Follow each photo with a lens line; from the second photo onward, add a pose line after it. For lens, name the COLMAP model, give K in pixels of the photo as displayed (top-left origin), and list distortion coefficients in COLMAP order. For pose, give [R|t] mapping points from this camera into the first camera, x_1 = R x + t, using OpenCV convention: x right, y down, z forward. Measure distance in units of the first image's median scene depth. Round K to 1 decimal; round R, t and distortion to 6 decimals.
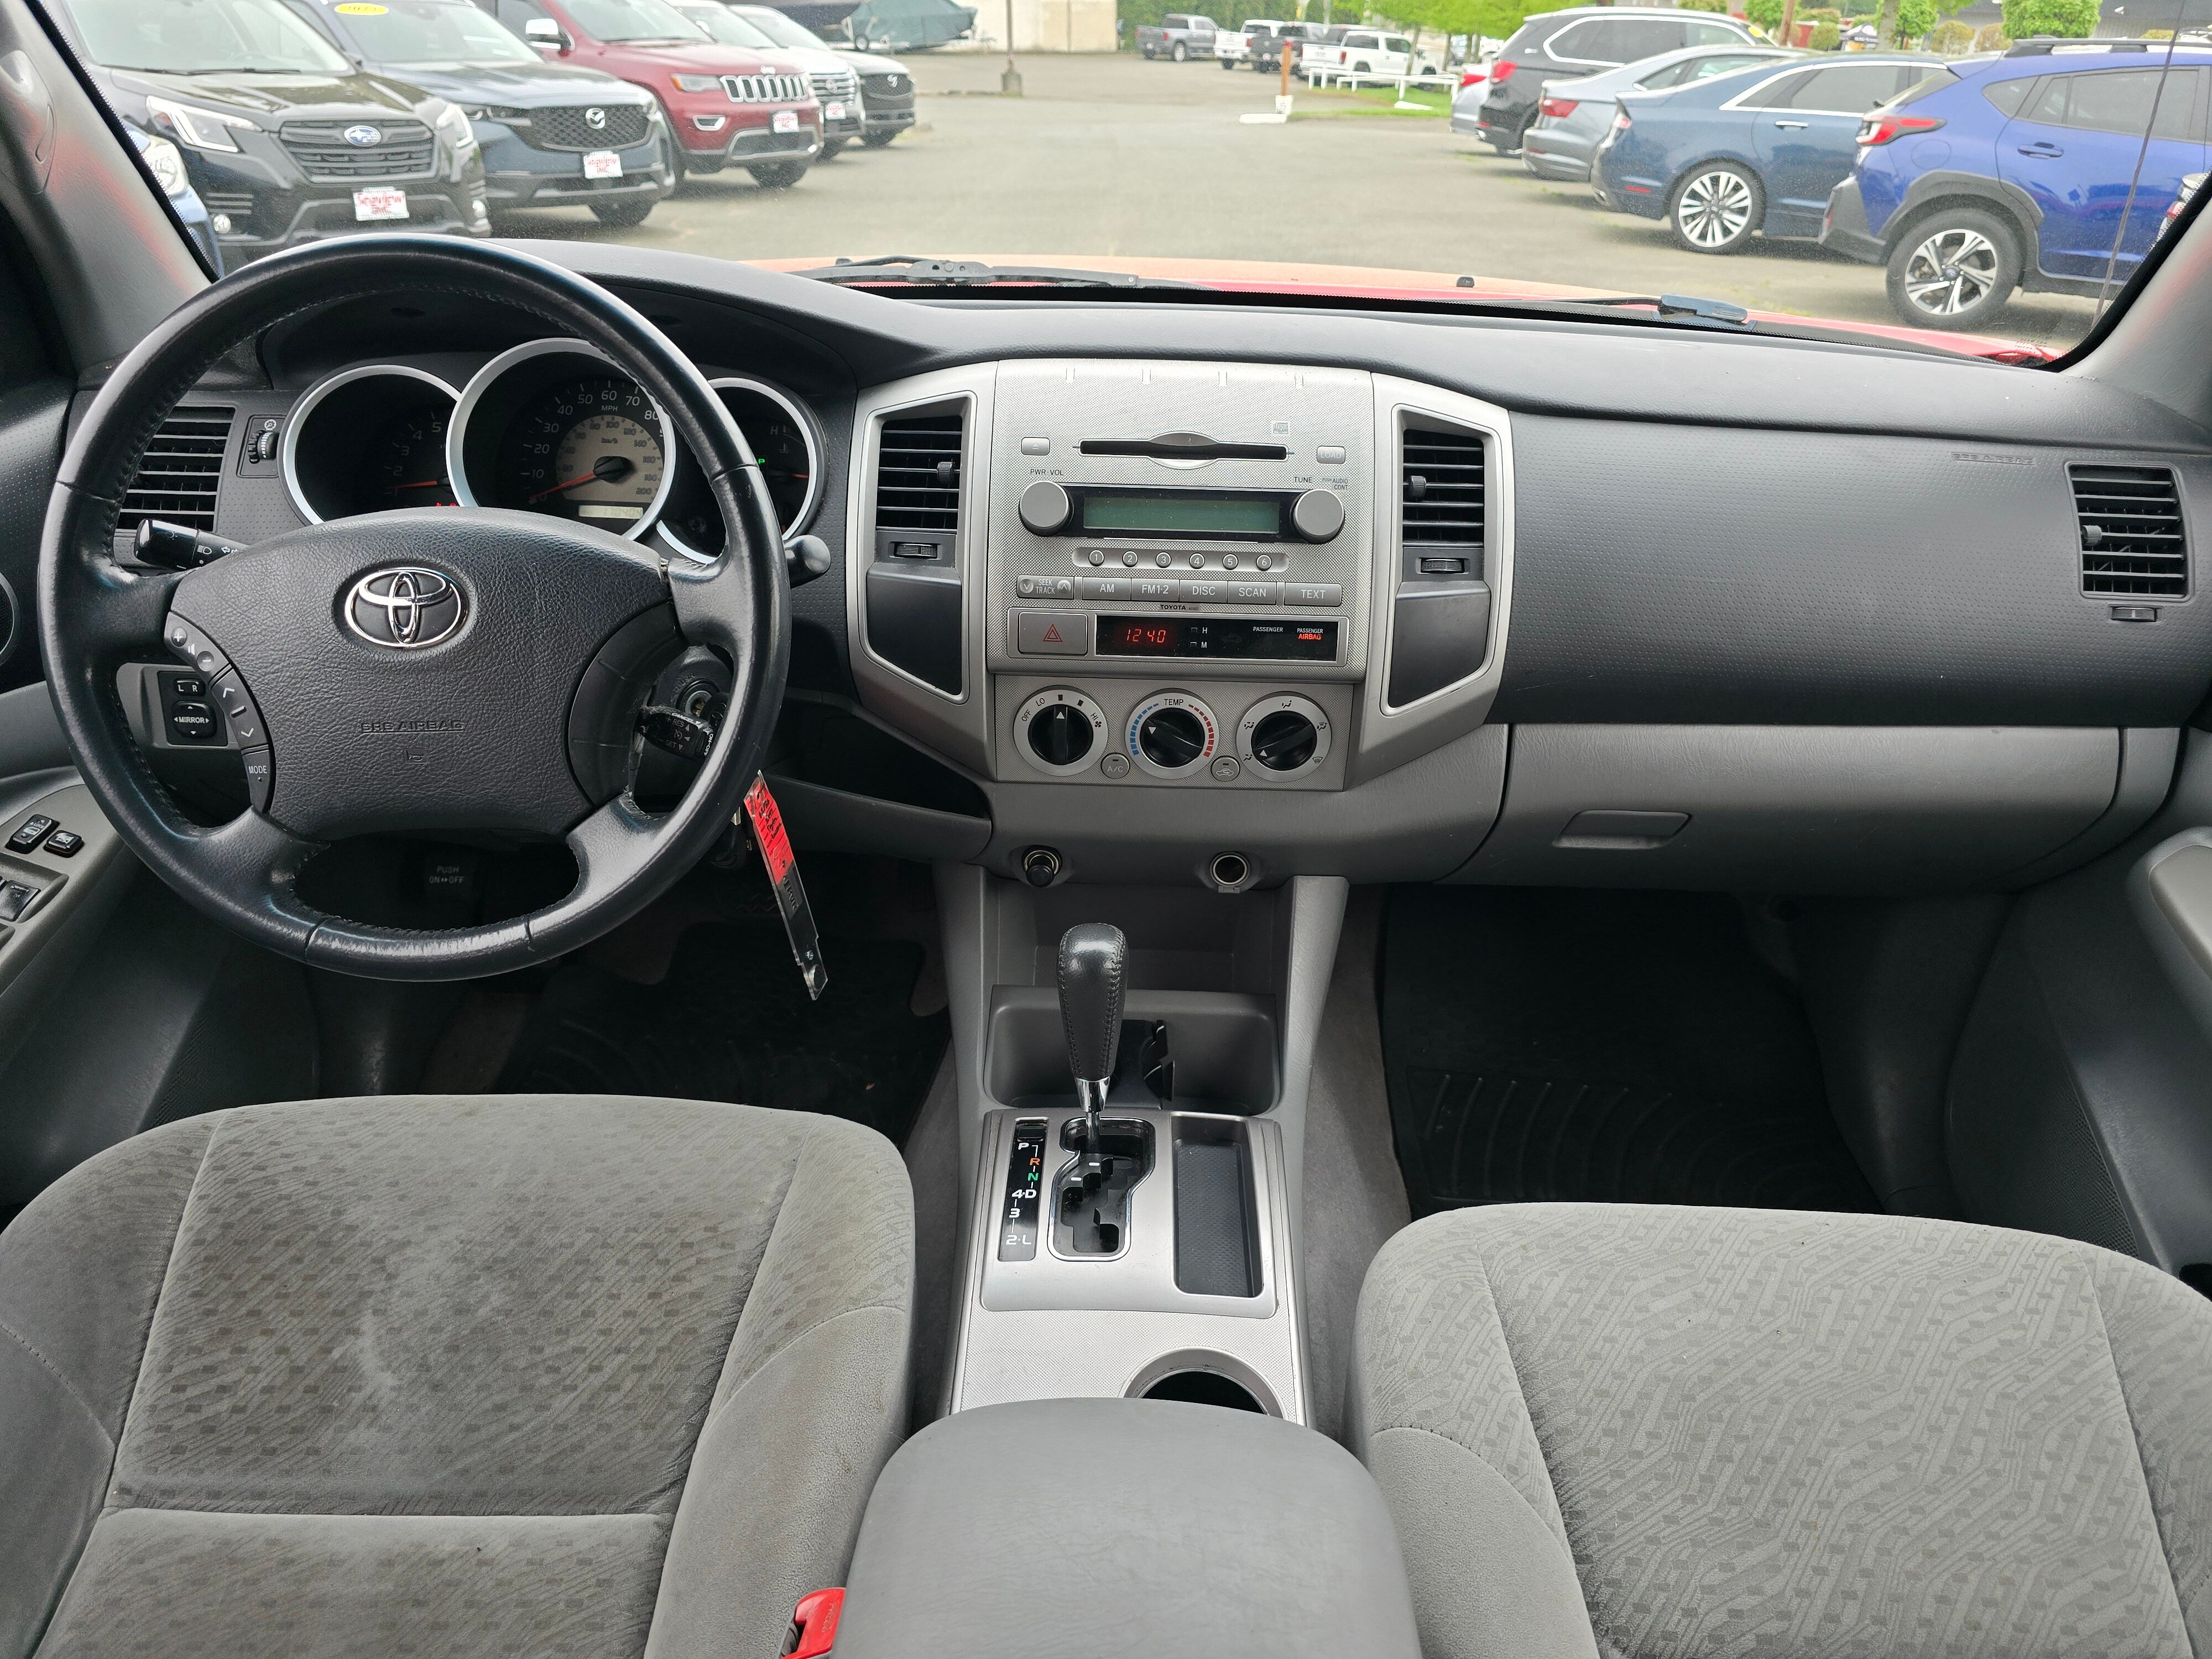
lens RADIAL K [[1543.8, 0, 1112.6], [0, 1543.8, 869.7], [0, 0, 1]] dist [0.069352, -0.063455]
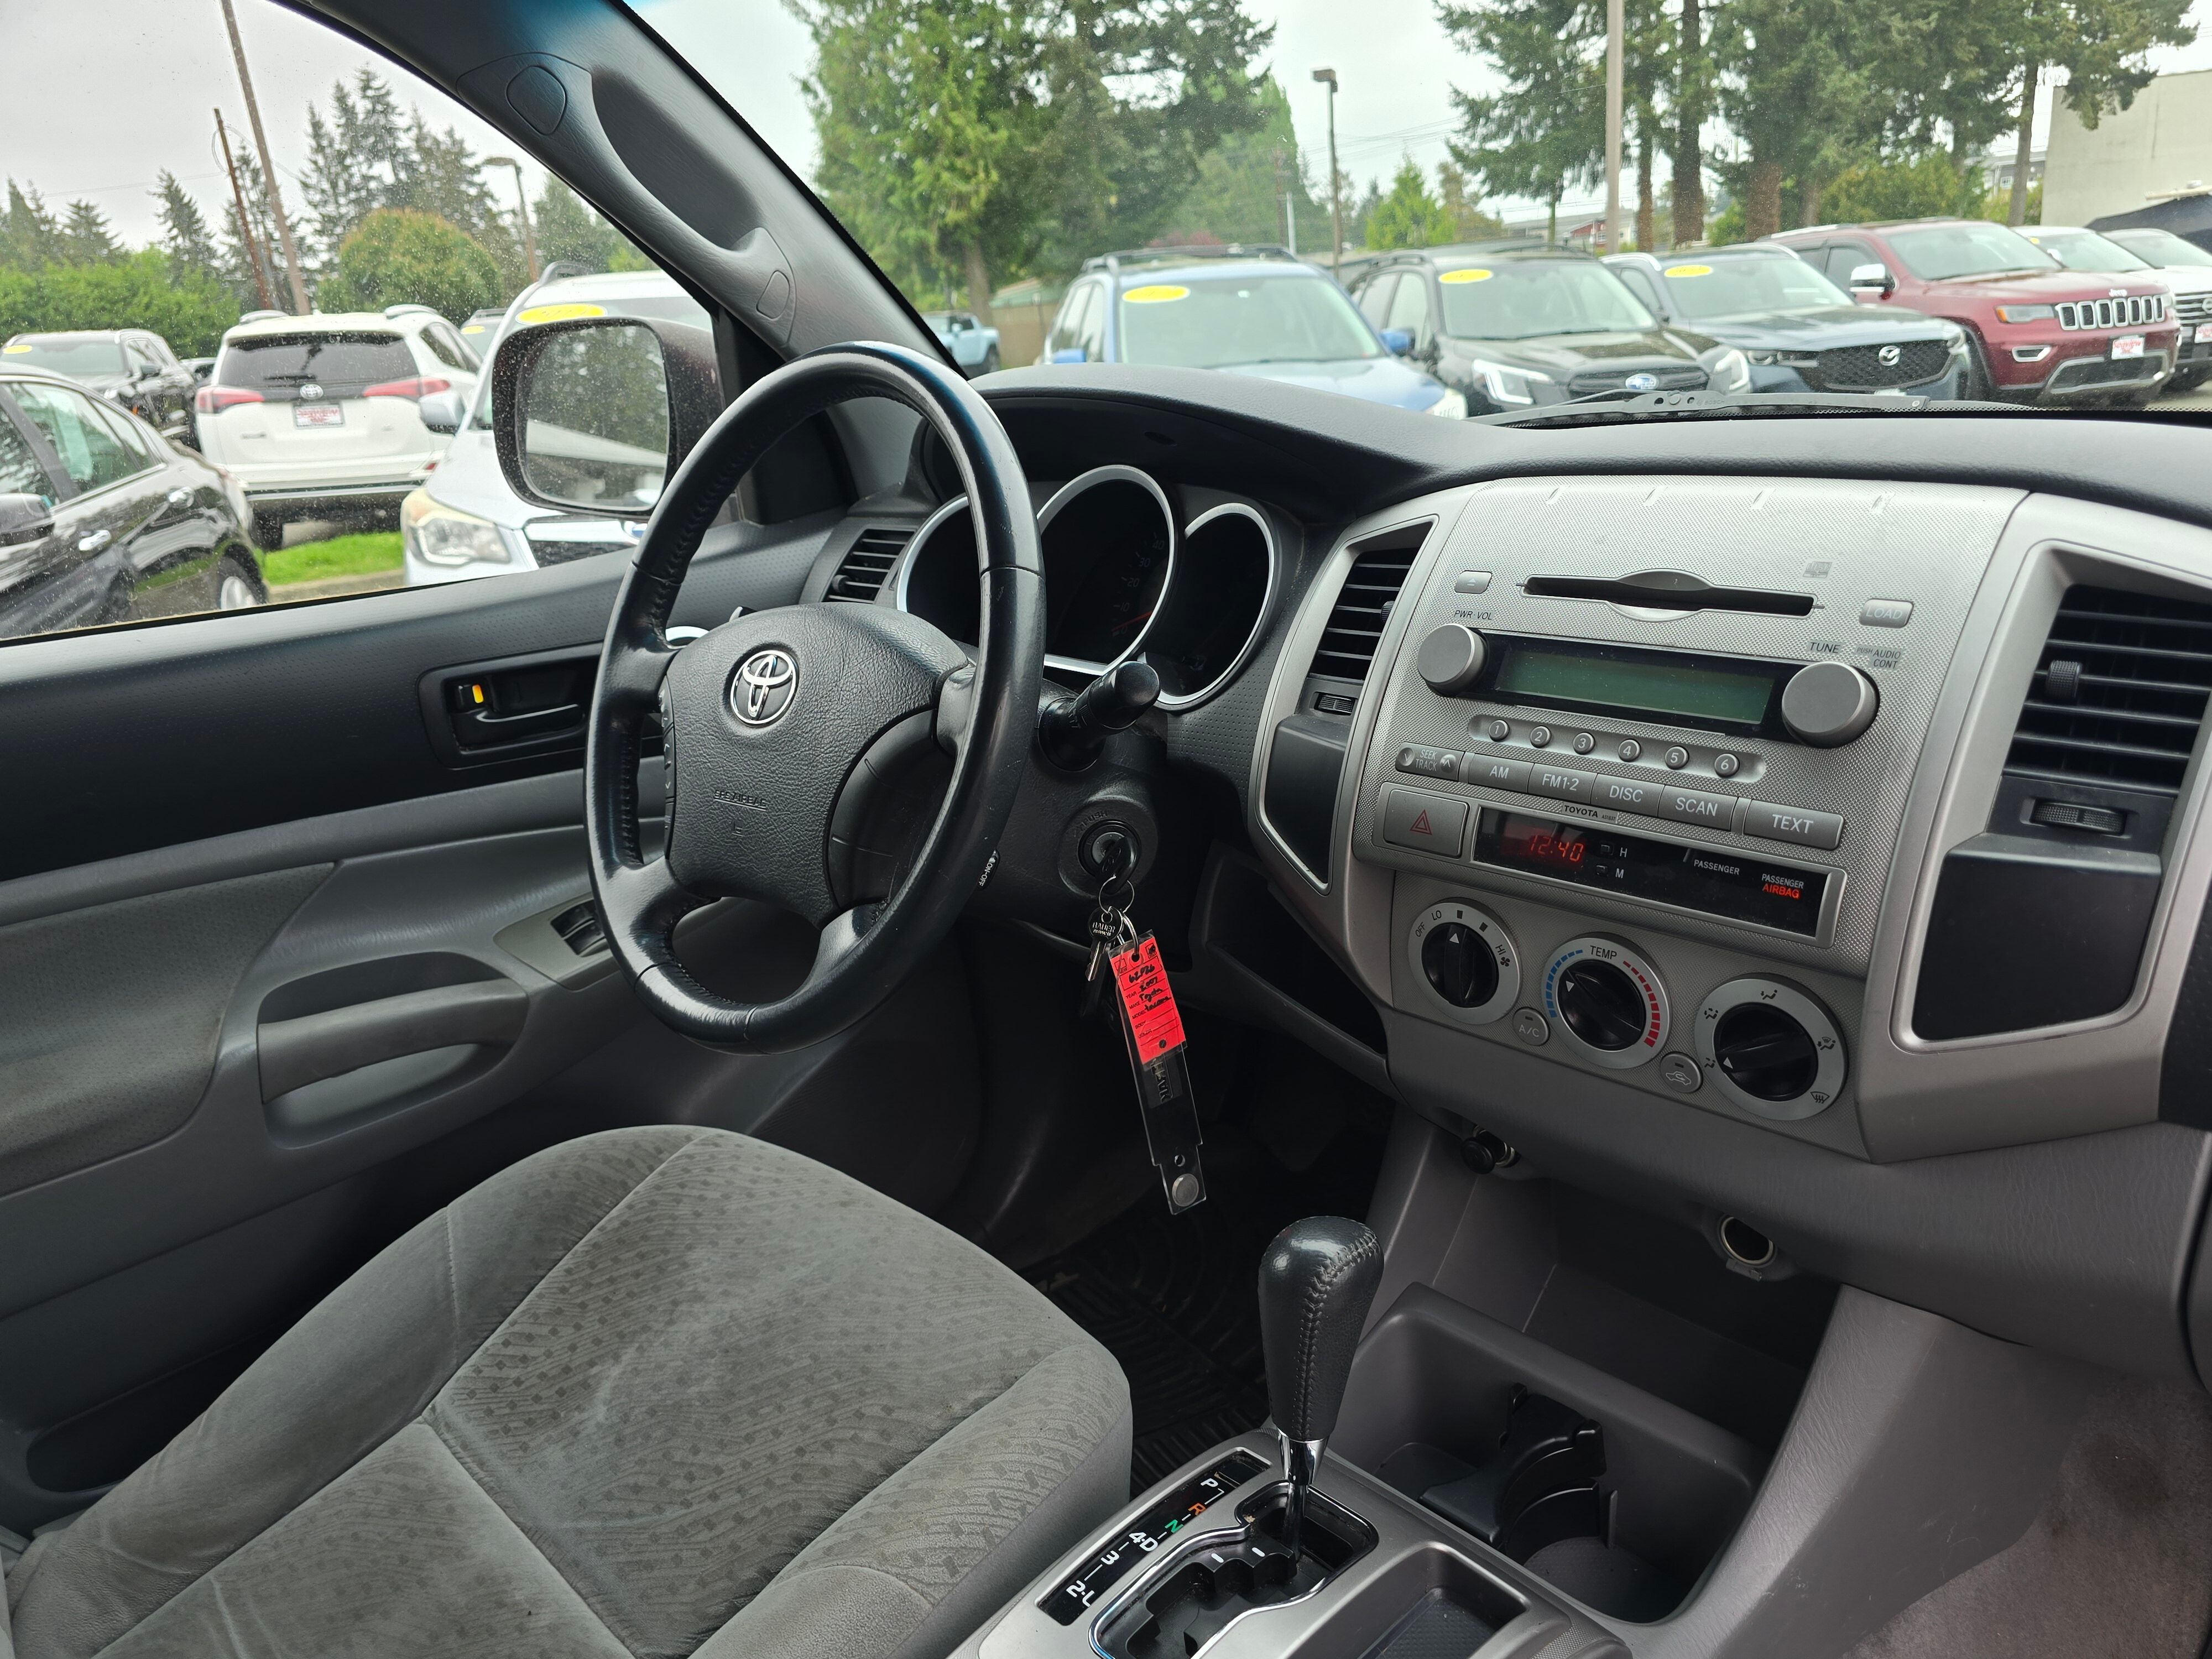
lens RADIAL K [[1543.8, 0, 1028.6], [0, 1543.8, 863.1], [0, 0, 1]] dist [0.069352, -0.063455]
pose [[0.701955, 0.174234, -0.690581, 0.325524], [-0.271253, 0.961942, -0.033022, -0.054445], [0.658545, 0.210502, 0.722501, 0.322144]]
